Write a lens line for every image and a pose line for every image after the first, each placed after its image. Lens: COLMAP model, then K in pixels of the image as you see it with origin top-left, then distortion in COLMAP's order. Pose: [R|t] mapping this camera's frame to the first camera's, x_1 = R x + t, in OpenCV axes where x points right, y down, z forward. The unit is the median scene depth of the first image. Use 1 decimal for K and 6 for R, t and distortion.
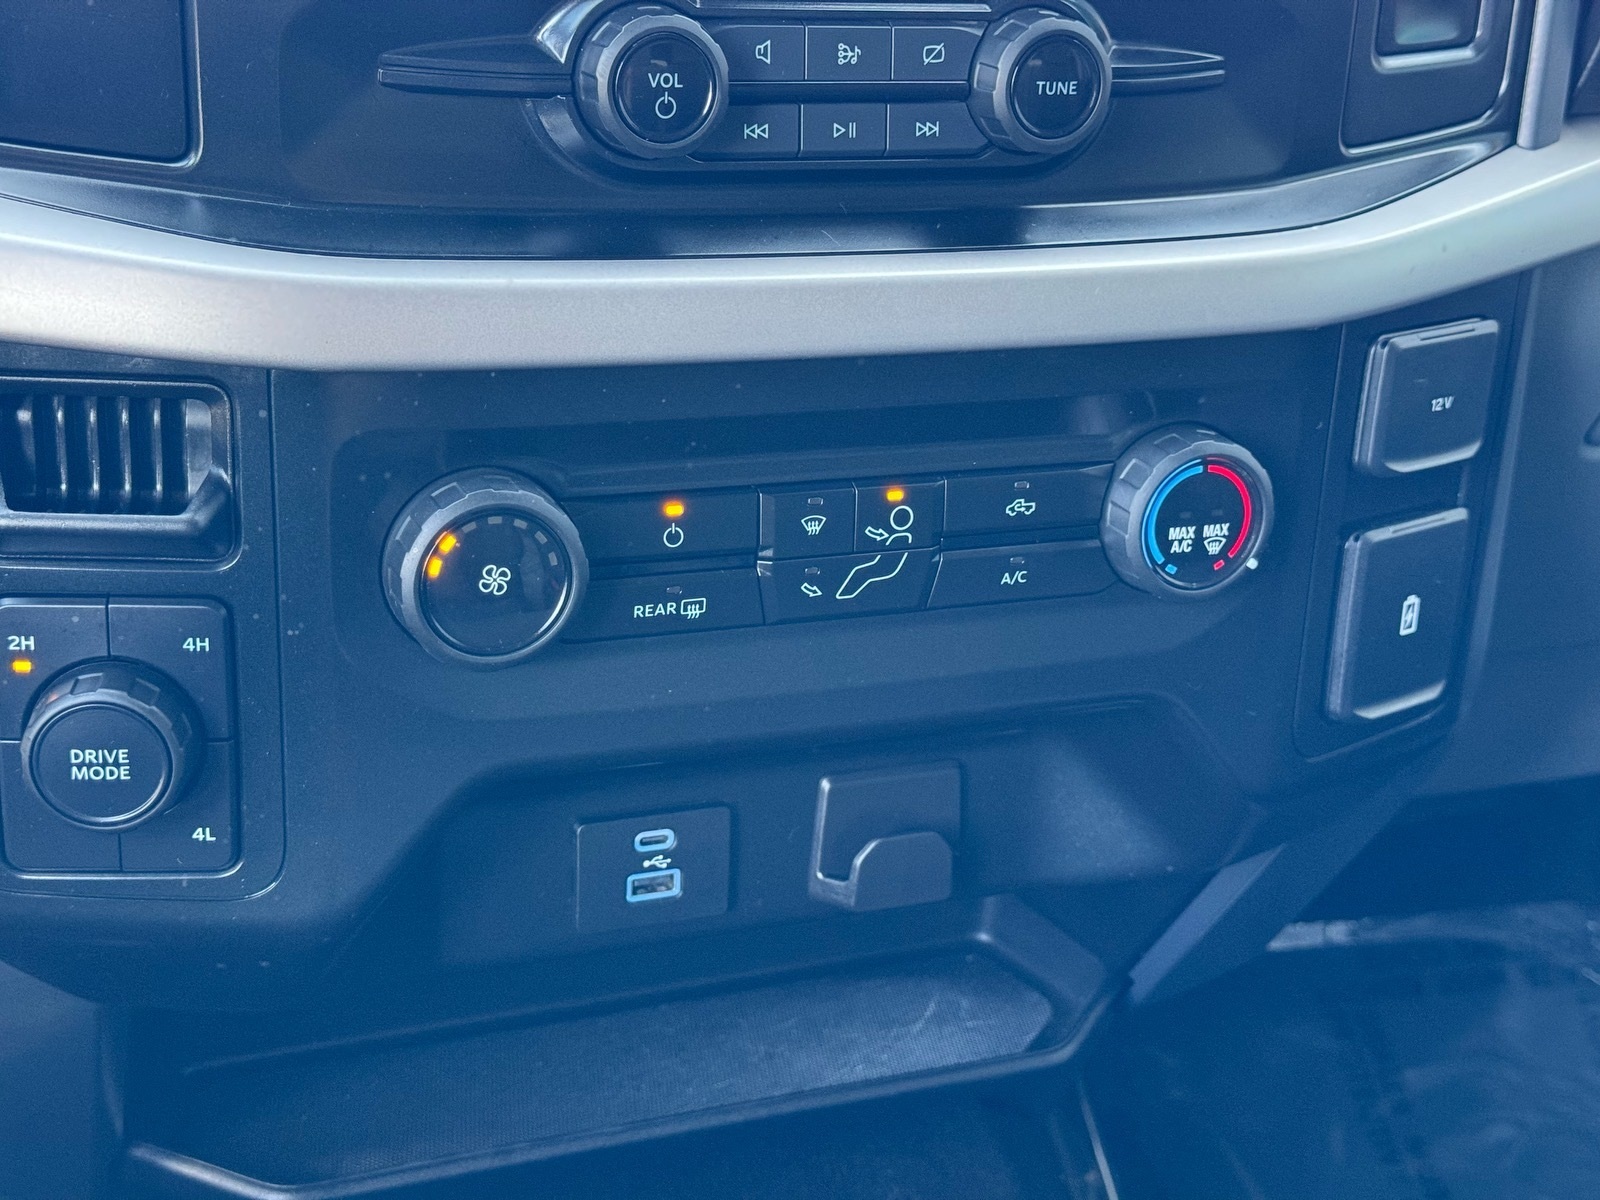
lens RADIAL K [[2280.7, 0, 788.8], [0, 2280.7, 599.7], [0, 0, 1]] dist [0.155375, 0.000000]
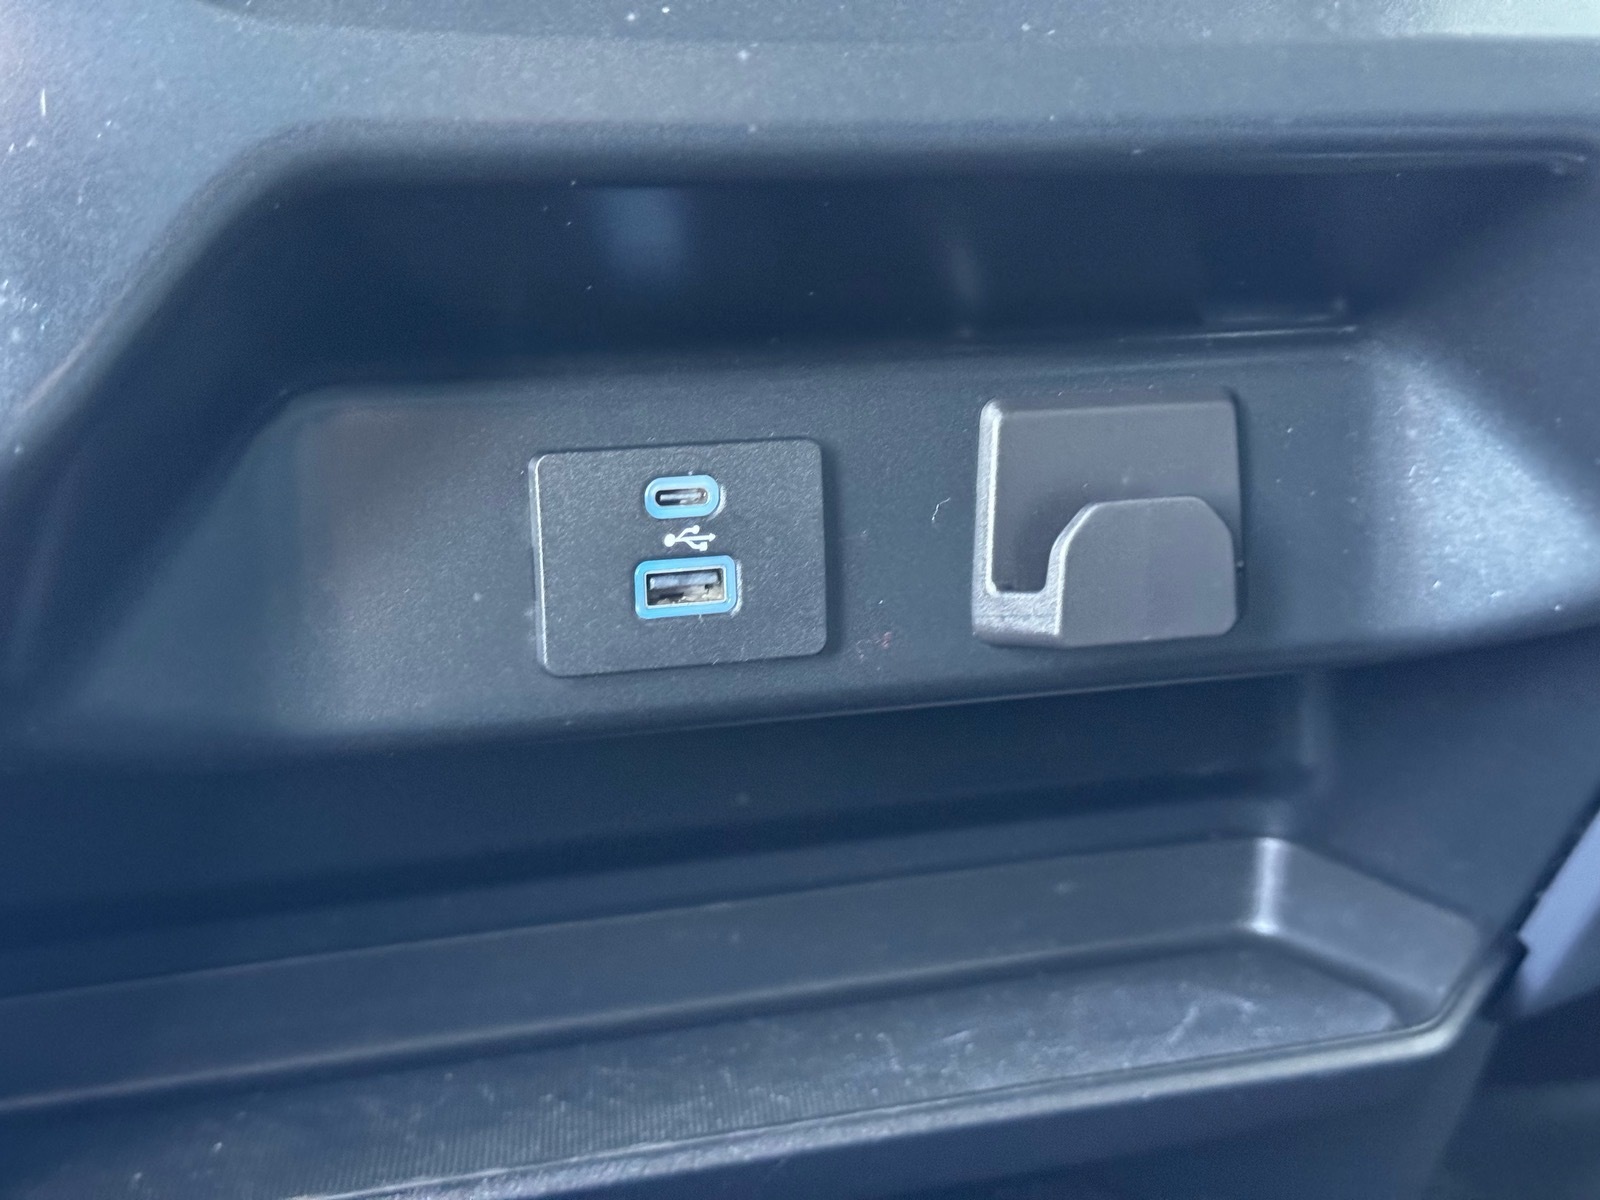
lens RADIAL K [[2280.7, 0, 812.4], [0, 2280.7, 597.0], [0, 0, 1]] dist [0.155375, 0.000000]
pose [[0.997003, -0.059567, -0.049373, -0.002729], [0.049240, 0.980754, -0.188937, 0.227174], [0.059677, 0.185940, 0.980747, 0.466122]]
